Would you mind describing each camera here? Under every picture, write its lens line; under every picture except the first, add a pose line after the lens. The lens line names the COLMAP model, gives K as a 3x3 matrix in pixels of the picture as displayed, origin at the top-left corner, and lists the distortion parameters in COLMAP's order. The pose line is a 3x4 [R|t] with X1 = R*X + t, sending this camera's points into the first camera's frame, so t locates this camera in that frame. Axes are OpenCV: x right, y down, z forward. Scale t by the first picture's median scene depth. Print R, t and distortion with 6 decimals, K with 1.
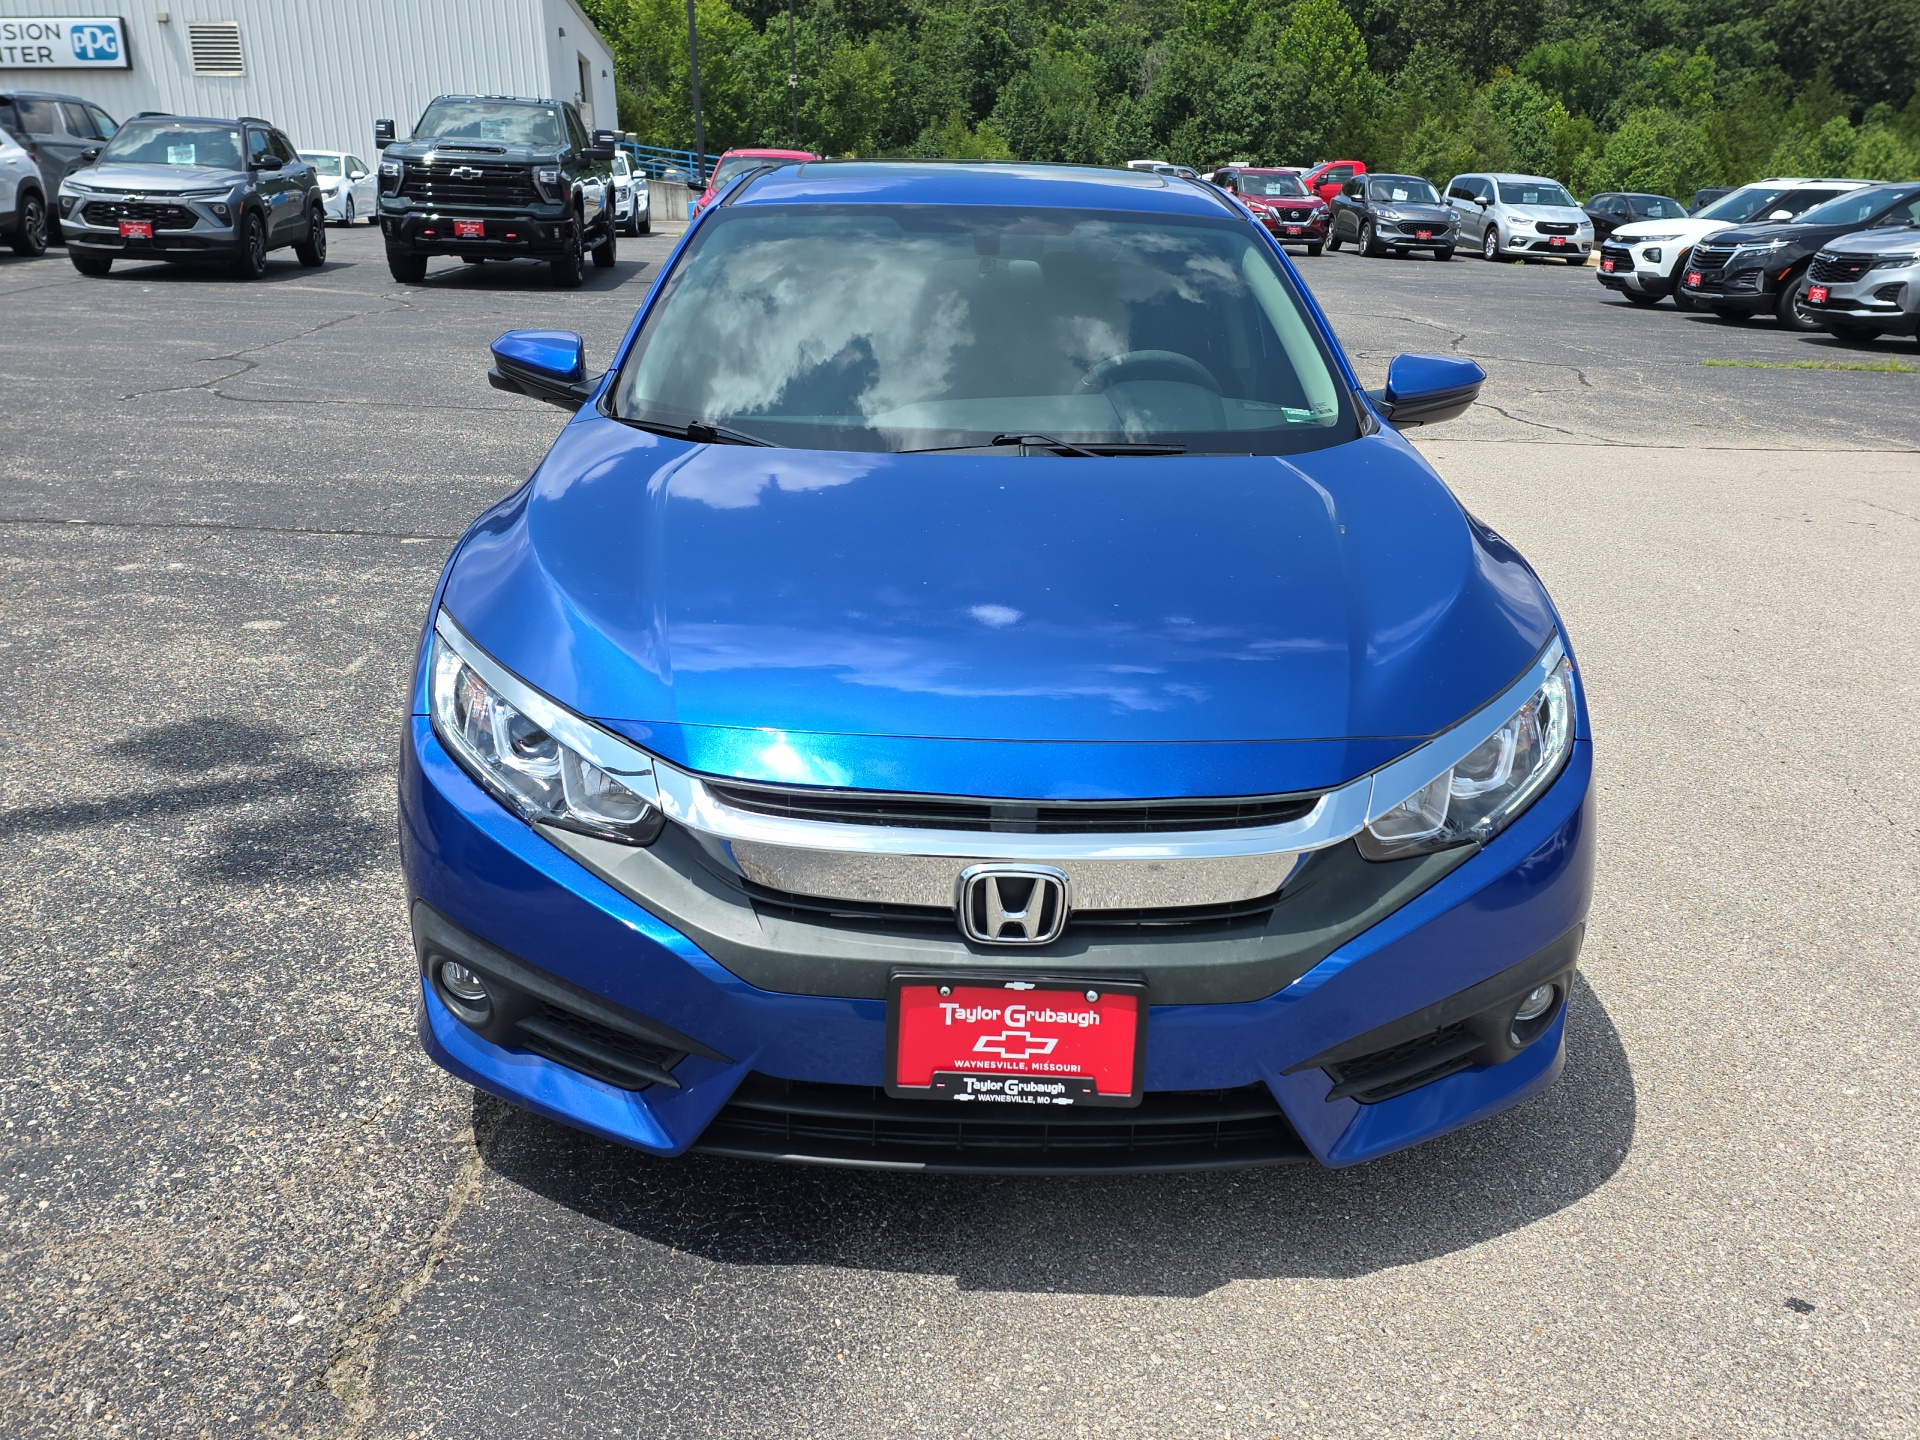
lens RADIAL K [[1593.4, 0, 971.1], [0, 1593.4, 726.6], [0, 0, 1]] dist [0.077215, -0.077002]
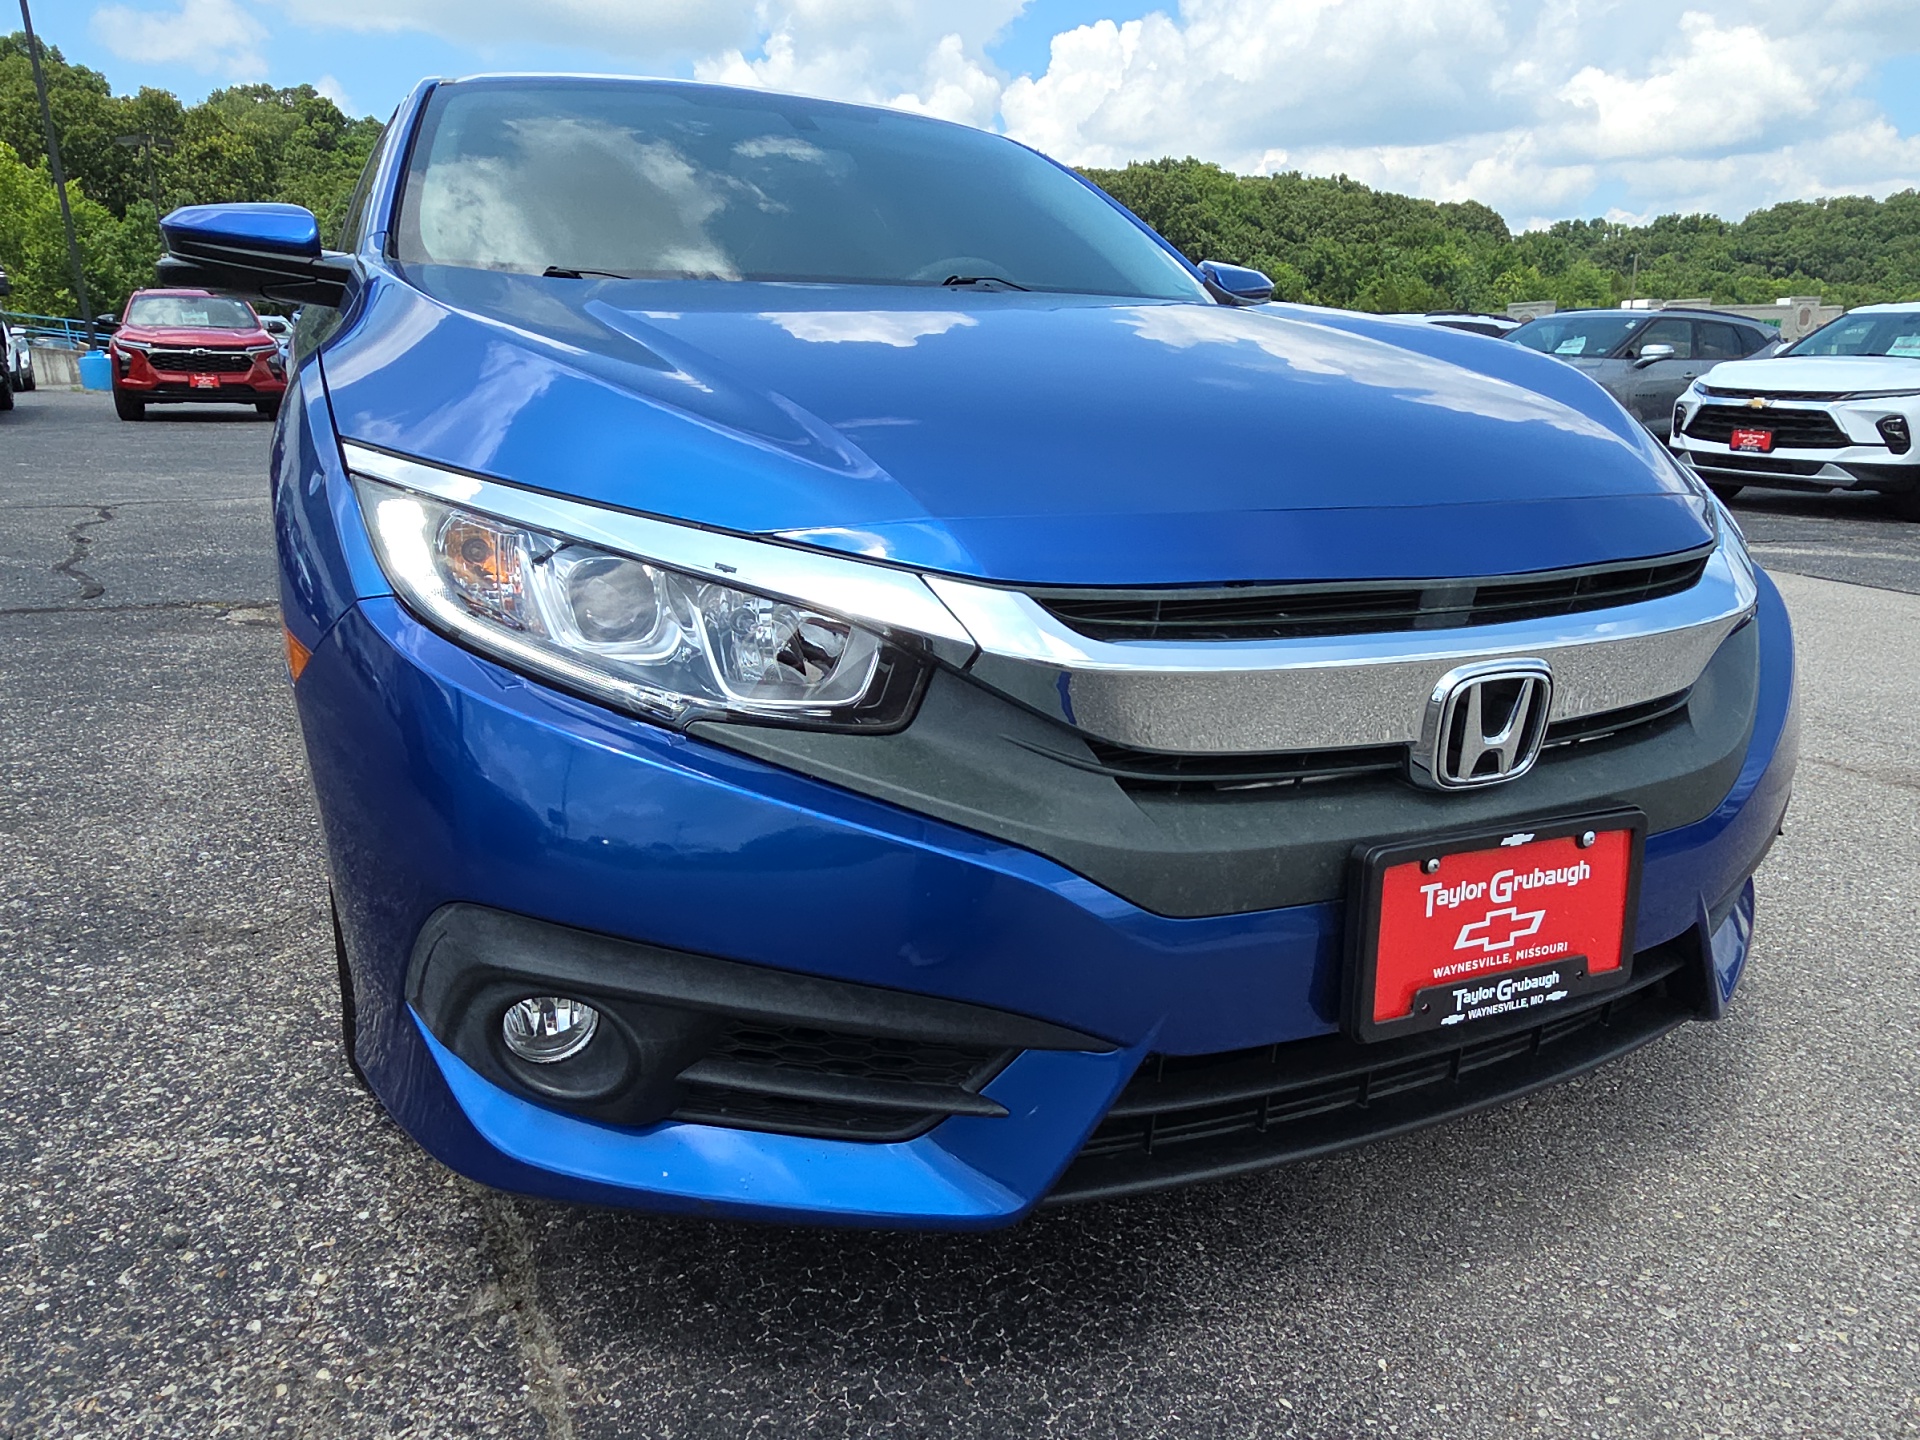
lens RADIAL K [[1286.3, 0, 950.5], [0, 1286.3, 752.2], [0, 0, 1]] dist [0.002085, -0.001910]
pose [[0.907655, -0.127746, 0.399804, -0.298858], [0.142518, 0.989765, -0.007299, 0.069040], [-0.394780, 0.063604, 0.916571, 0.428152]]
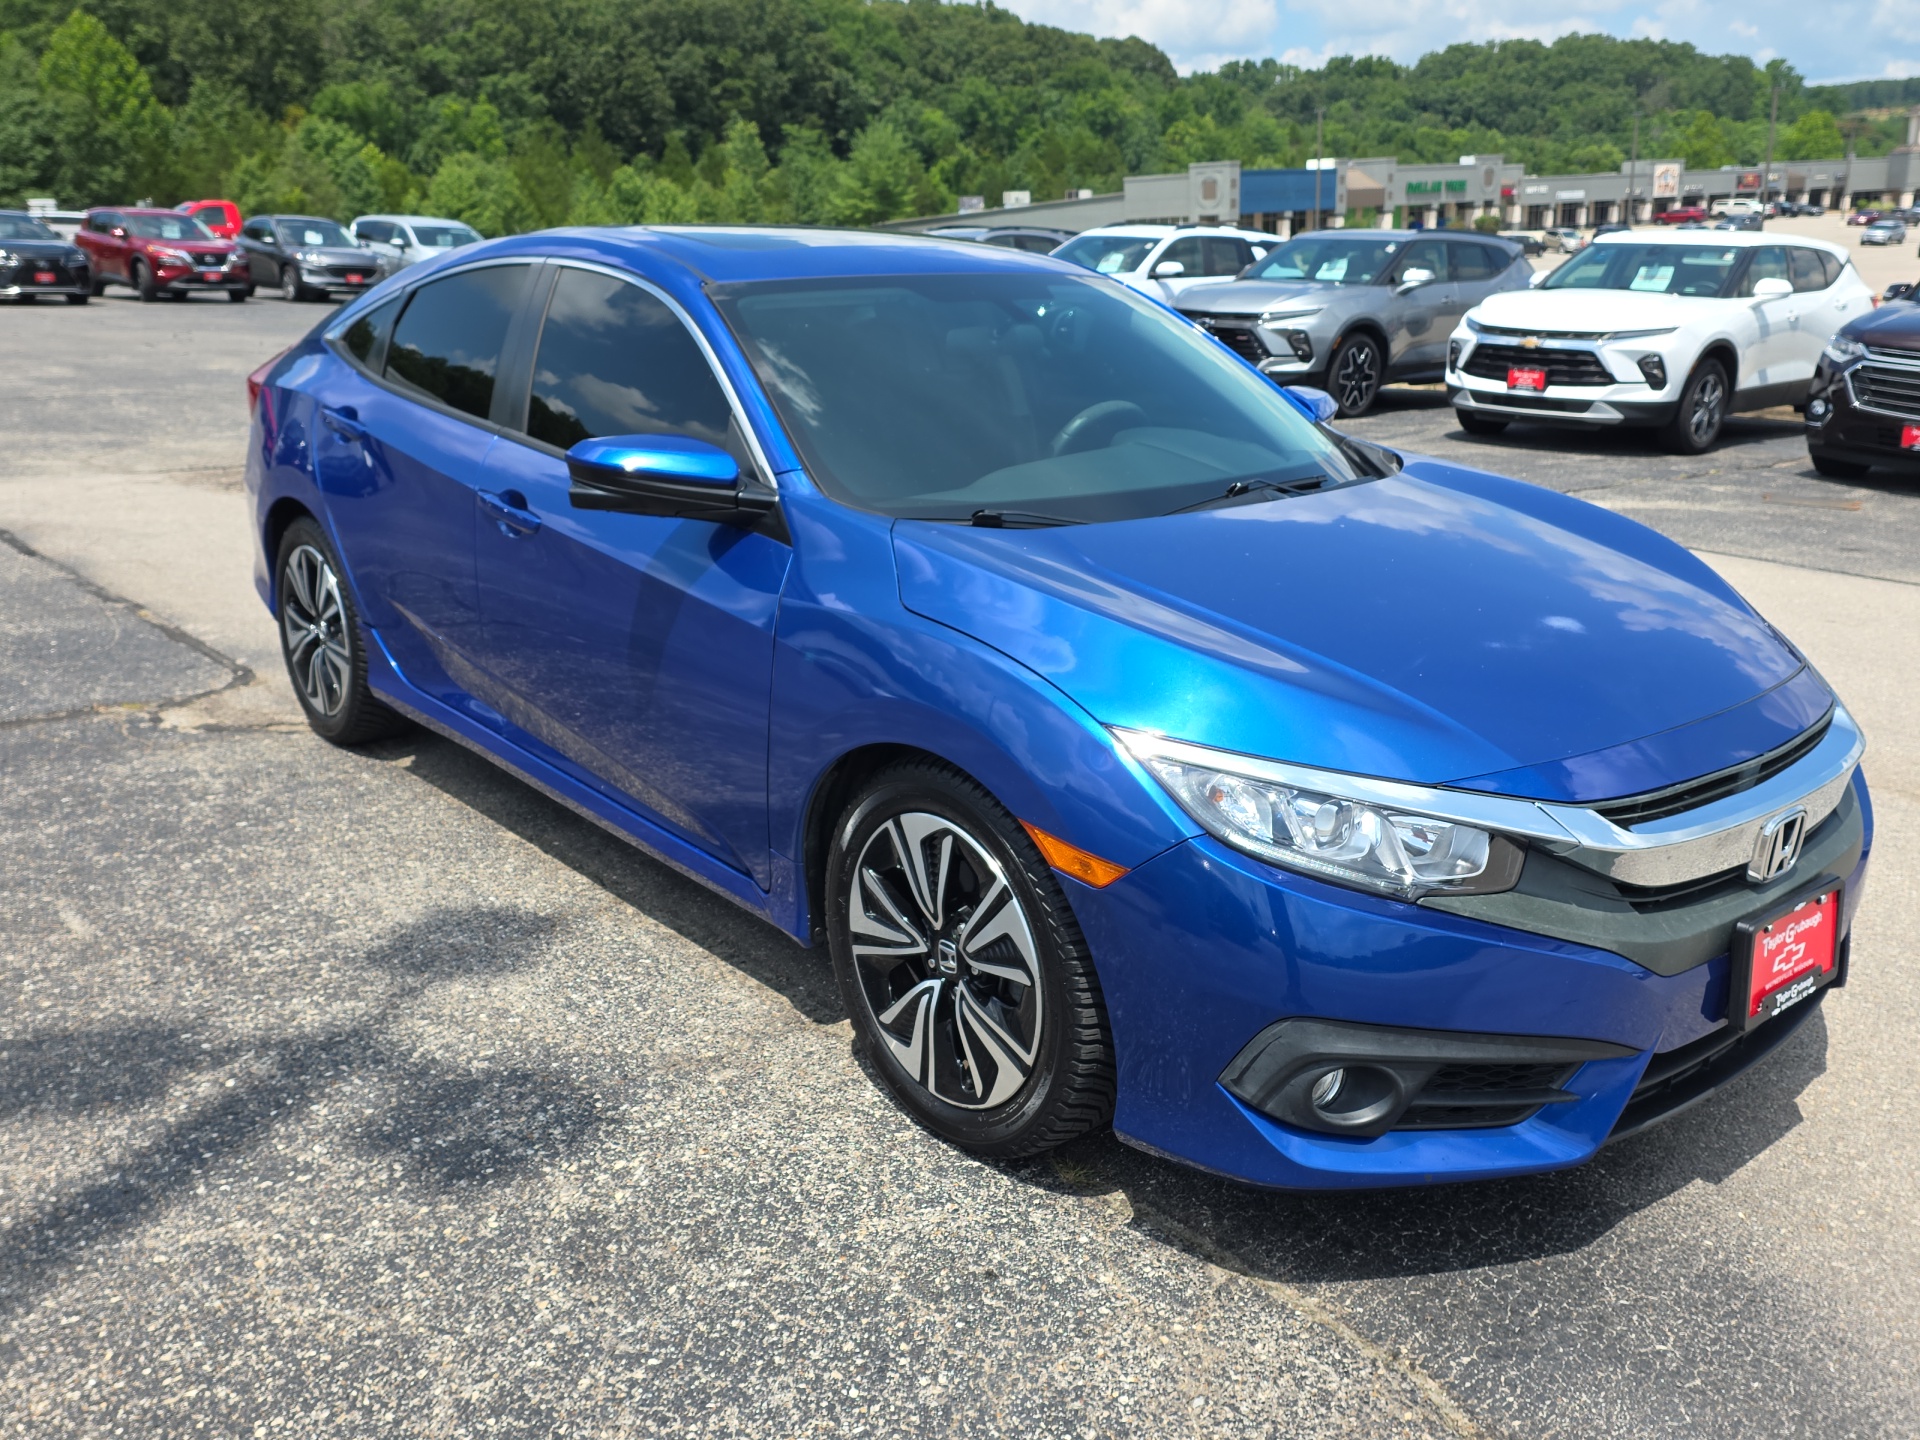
lens RADIAL K [[1593.4, 0, 971.1], [0, 1593.4, 726.6], [0, 0, 1]] dist [0.077215, -0.077002]
pose [[0.758159, -0.205764, 0.618754, -0.873611], [0.218908, 0.974153, 0.055722, -0.132706], [-0.614226, 0.093204, 0.783606, 0.294896]]
